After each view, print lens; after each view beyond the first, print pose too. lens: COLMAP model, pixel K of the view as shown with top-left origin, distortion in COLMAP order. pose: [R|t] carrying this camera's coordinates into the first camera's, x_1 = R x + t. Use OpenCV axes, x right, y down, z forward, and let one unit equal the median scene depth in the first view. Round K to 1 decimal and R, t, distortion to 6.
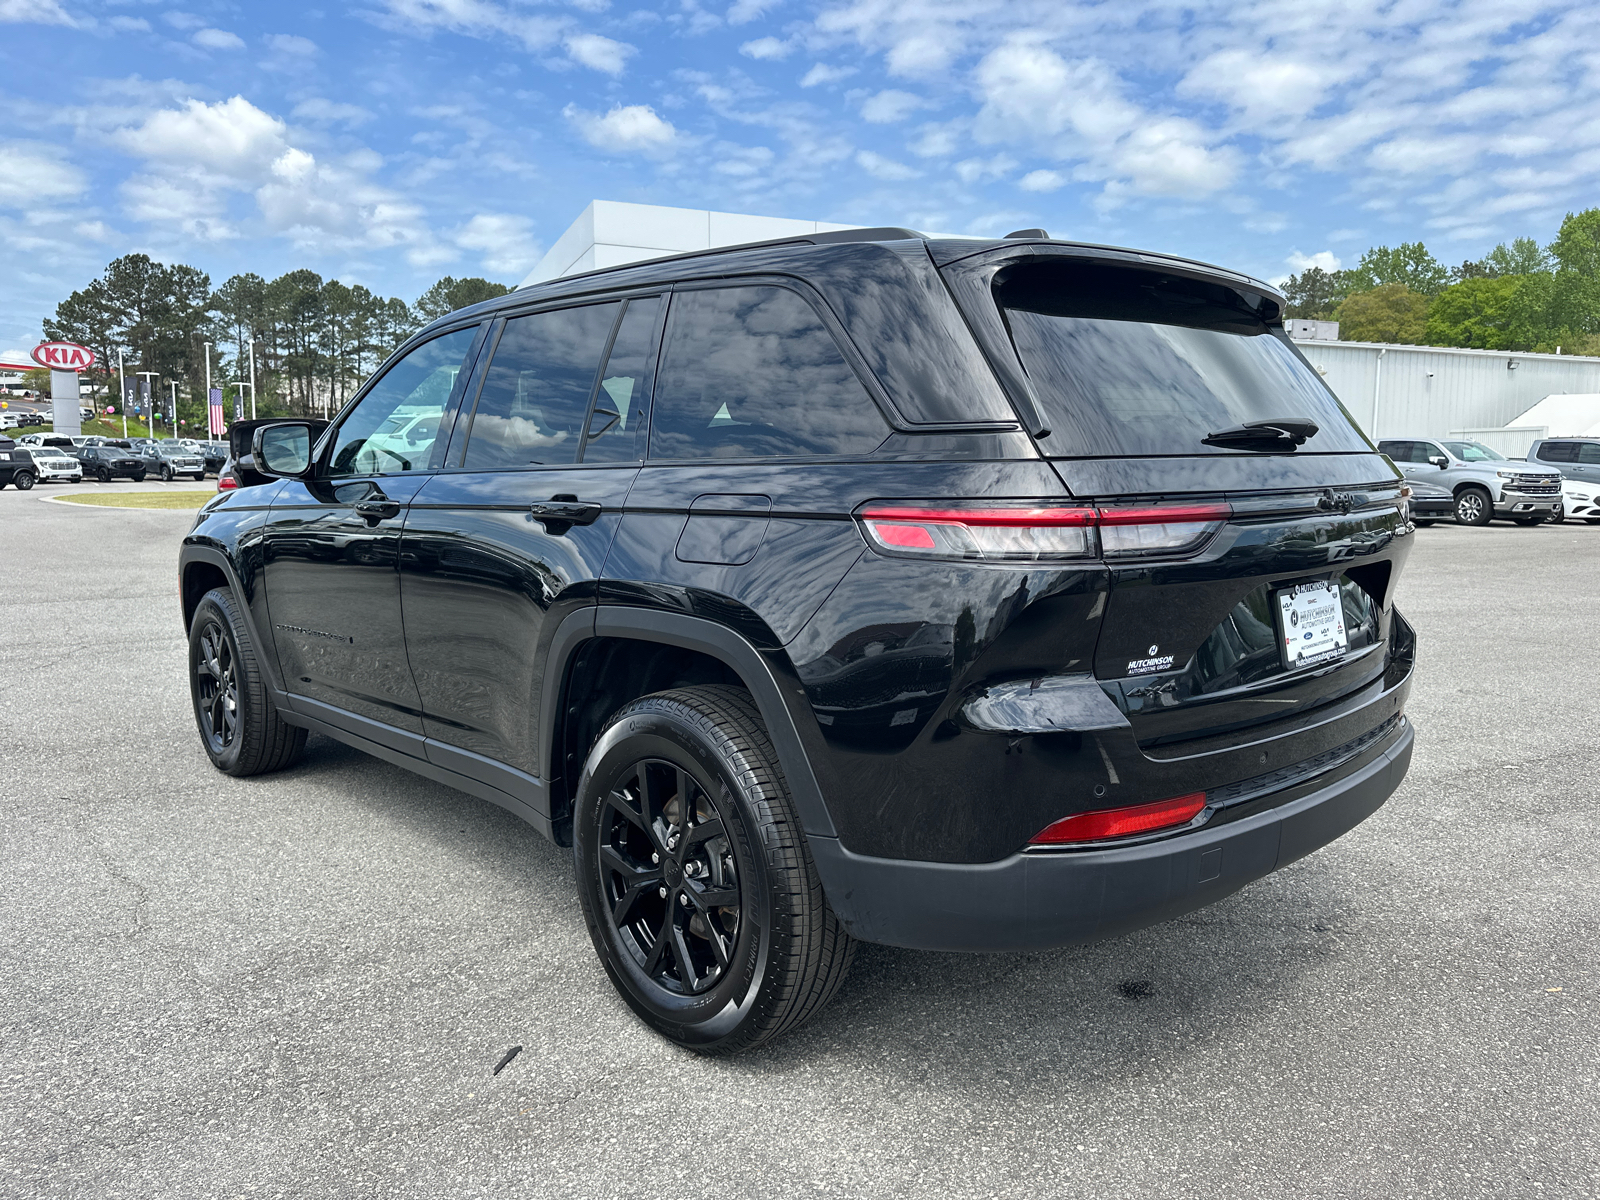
lens RADIAL K [[1163.2, 0, 800.0], [0, 1163.2, 600.0], [0, 0, 1]] dist [0.008671, -0.001163]
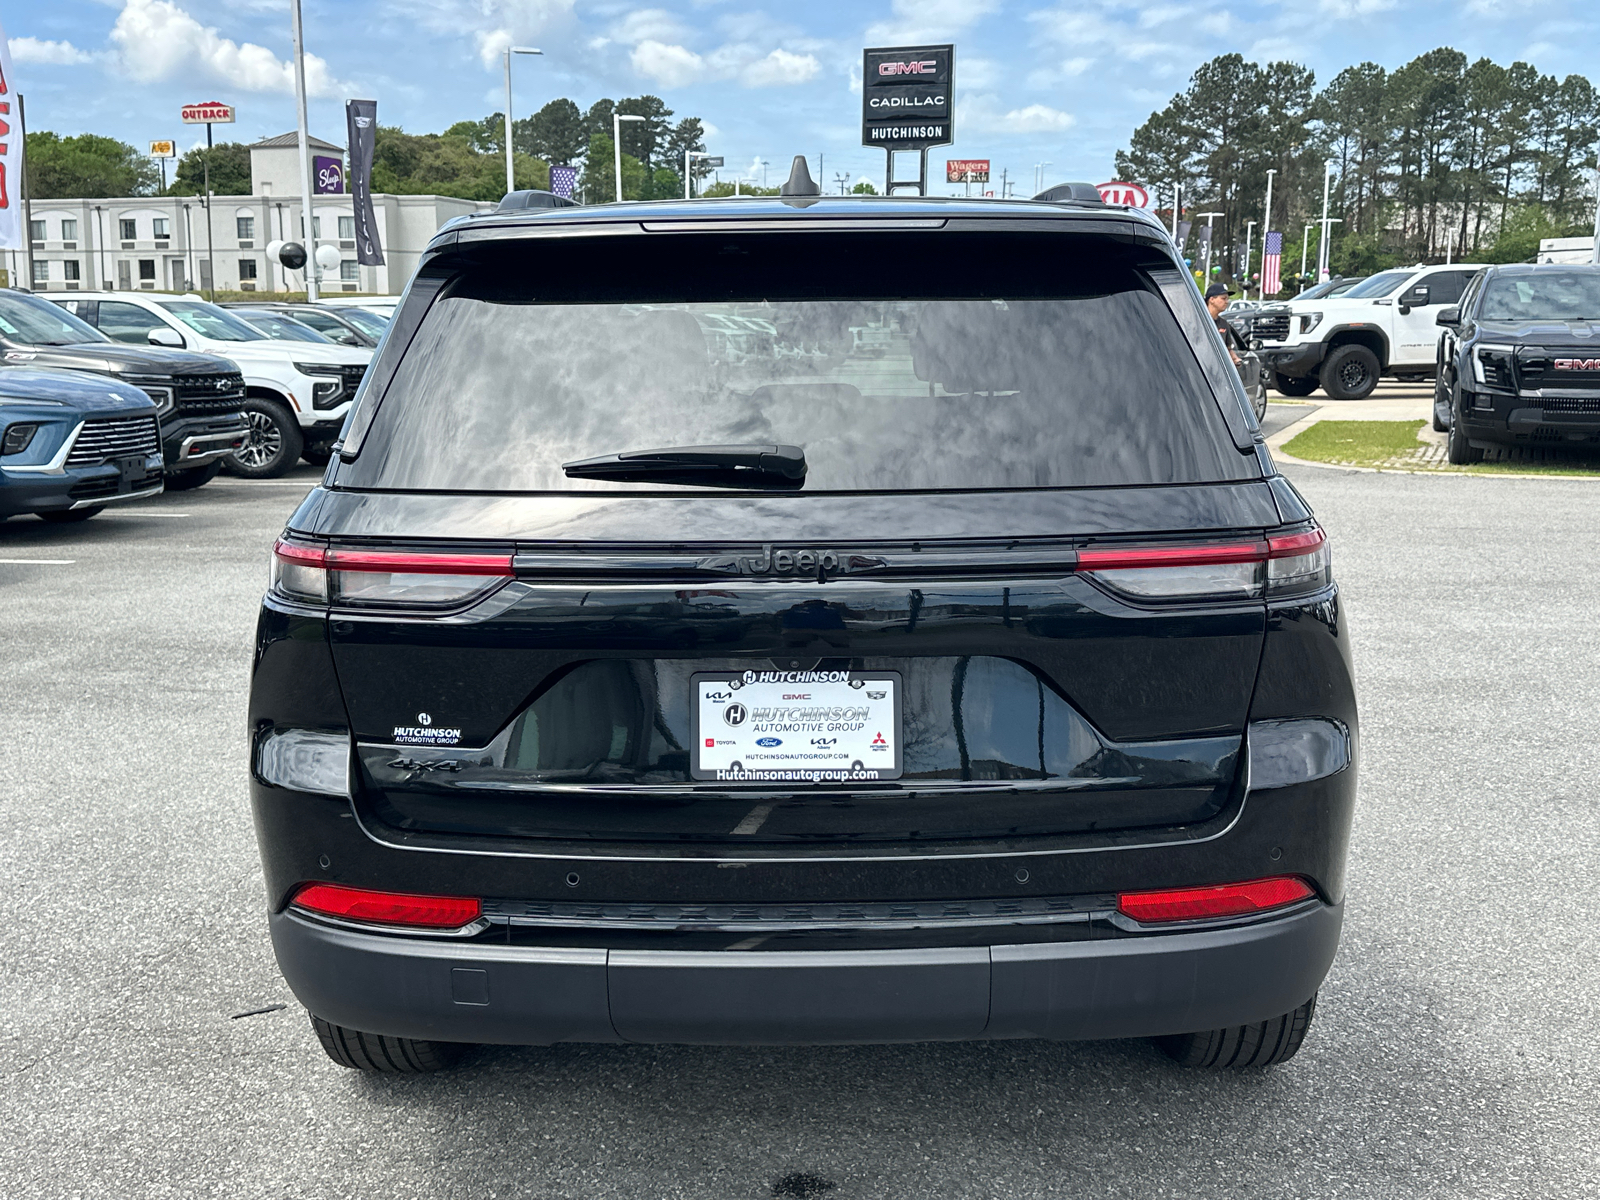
lens RADIAL K [[1712.0, 0, 850.0], [0, 1712.0, 600.4], [0, 0, 1]] dist [0.152568, -0.387066]
pose [[0.700886, 0.112625, -0.704326, 0.319121], [-0.079682, 0.993637, 0.079594, -0.038482], [0.708809, 0.000336, 0.705400, 0.073413]]
